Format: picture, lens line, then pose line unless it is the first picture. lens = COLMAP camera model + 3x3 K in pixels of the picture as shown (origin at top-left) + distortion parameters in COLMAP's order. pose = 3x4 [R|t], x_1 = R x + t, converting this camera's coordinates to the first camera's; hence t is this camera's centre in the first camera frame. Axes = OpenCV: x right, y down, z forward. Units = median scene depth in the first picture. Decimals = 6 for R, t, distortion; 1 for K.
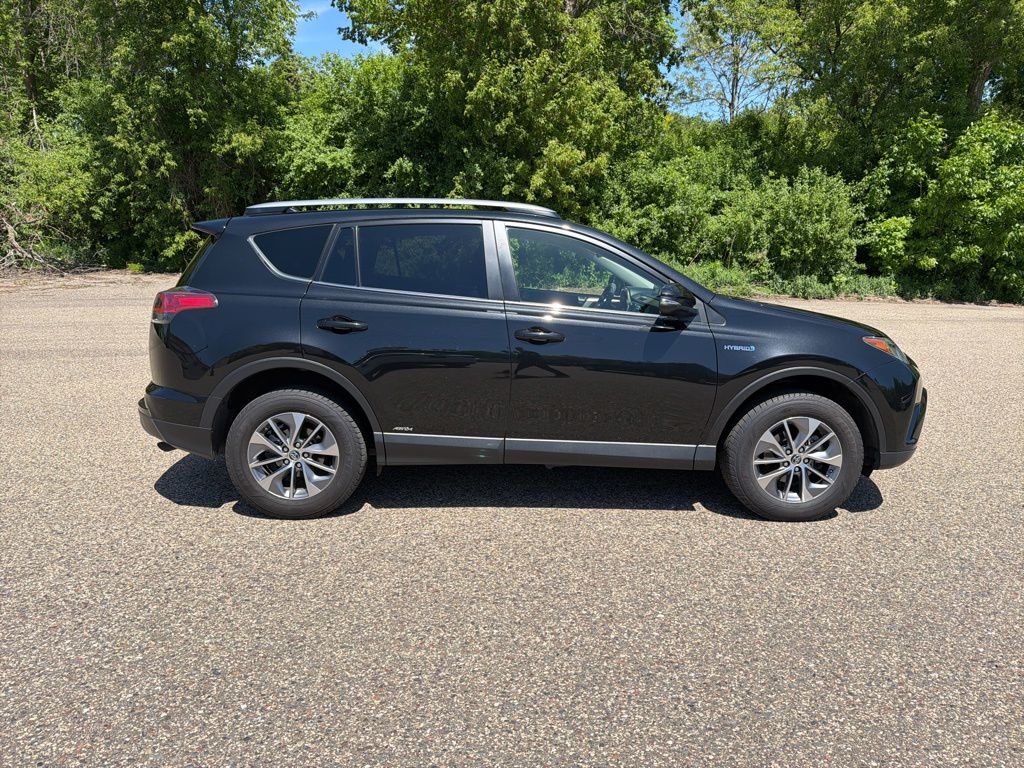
lens RADIAL K [[709.8, 0, 514.0], [0, 709.8, 386.4], [0, 0, 1]] dist [0.027649, -0.037187]
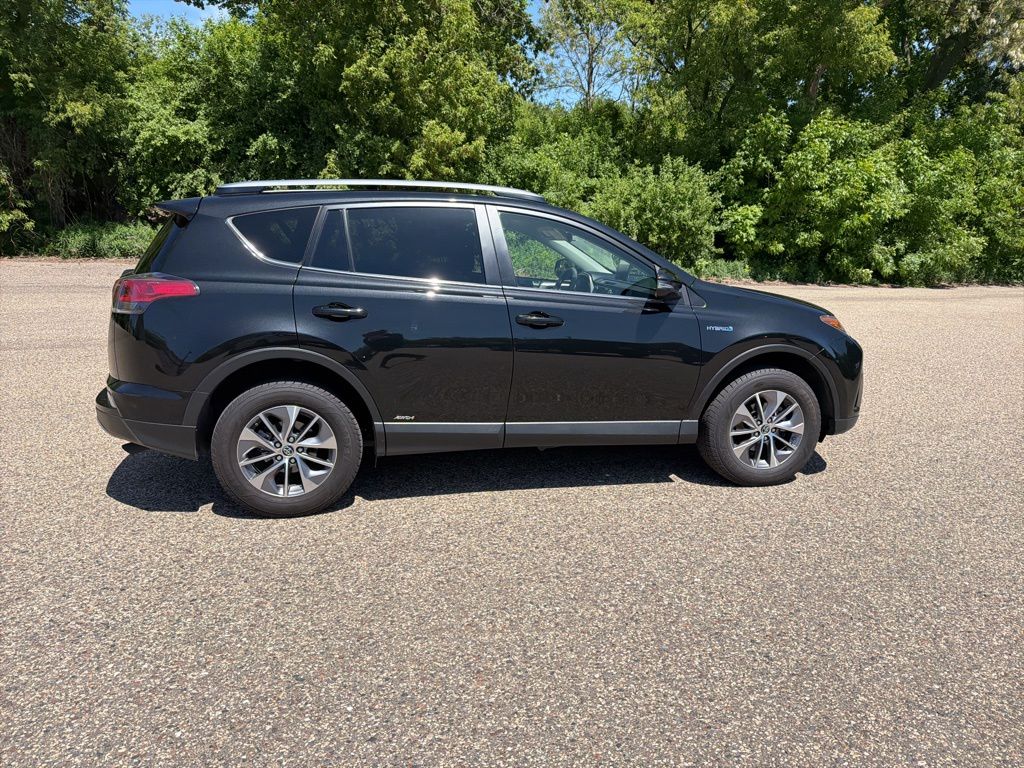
lens RADIAL K [[709.8, 0, 513.2], [0, 709.8, 390.5], [0, 0, 1]] dist [0.027649, -0.037187]
pose [[0.978956, -0.036945, 0.200700, -0.191698], [0.031299, 0.999022, 0.031234, -0.003429], [-0.201658, -0.024295, 0.979155, 0.009539]]
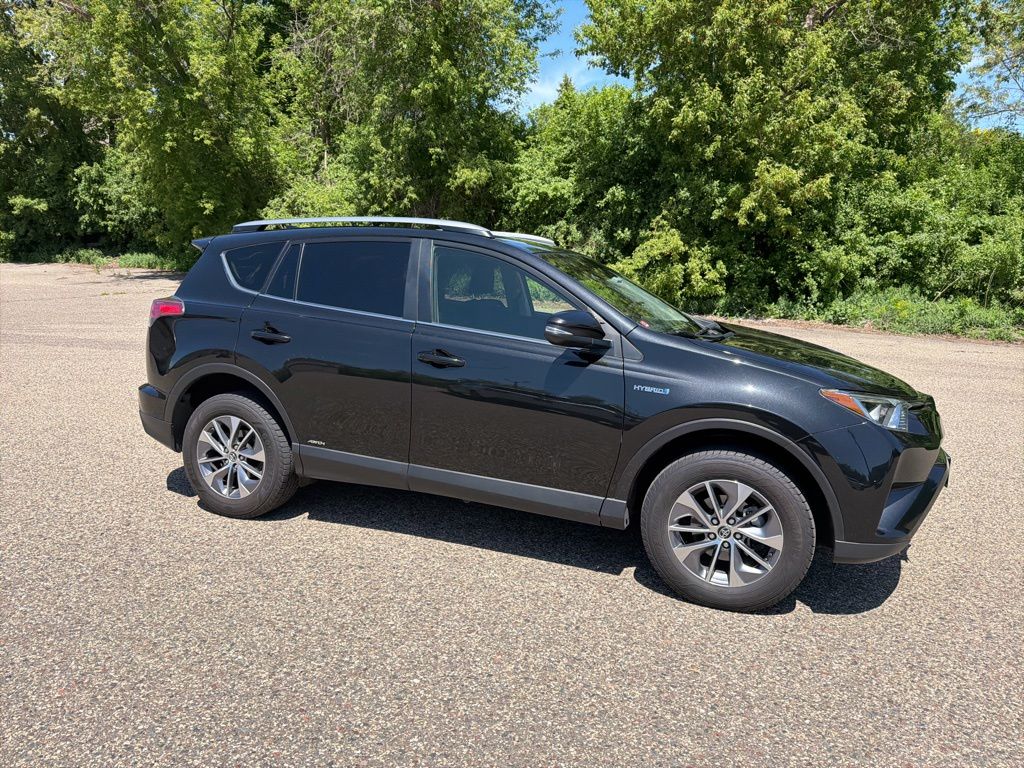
lens RADIAL K [[709.8, 0, 515.1], [0, 709.8, 381.3], [0, 0, 1]] dist [0.027649, -0.037187]
pose [[0.930728, 0.076670, -0.357585, 0.431976], [-0.092881, 0.995273, -0.028356, -0.022787], [0.353720, 0.059604, 0.933450, 0.142667]]
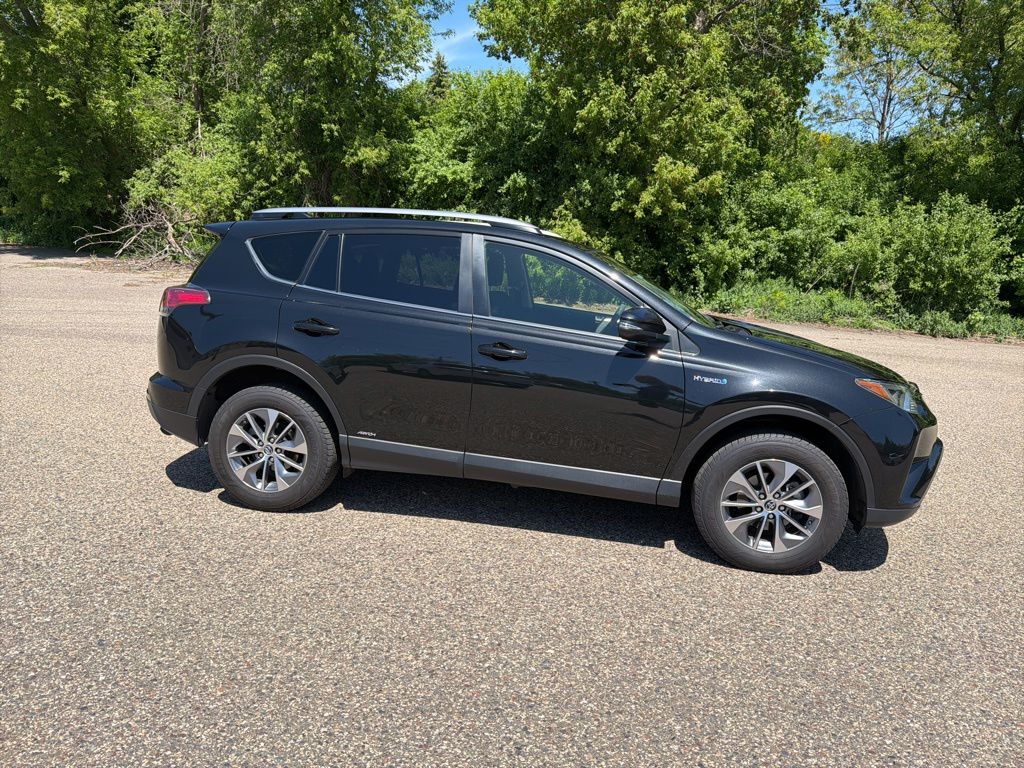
lens RADIAL K [[709.8, 0, 515.5], [0, 709.8, 390.4], [0, 0, 1]] dist [0.027649, -0.037187]
pose [[0.981253, 0.079702, -0.175471, 0.212878], [-0.082381, 0.996569, -0.008024, -0.010902], [0.174229, 0.022329, 0.984452, 0.030609]]
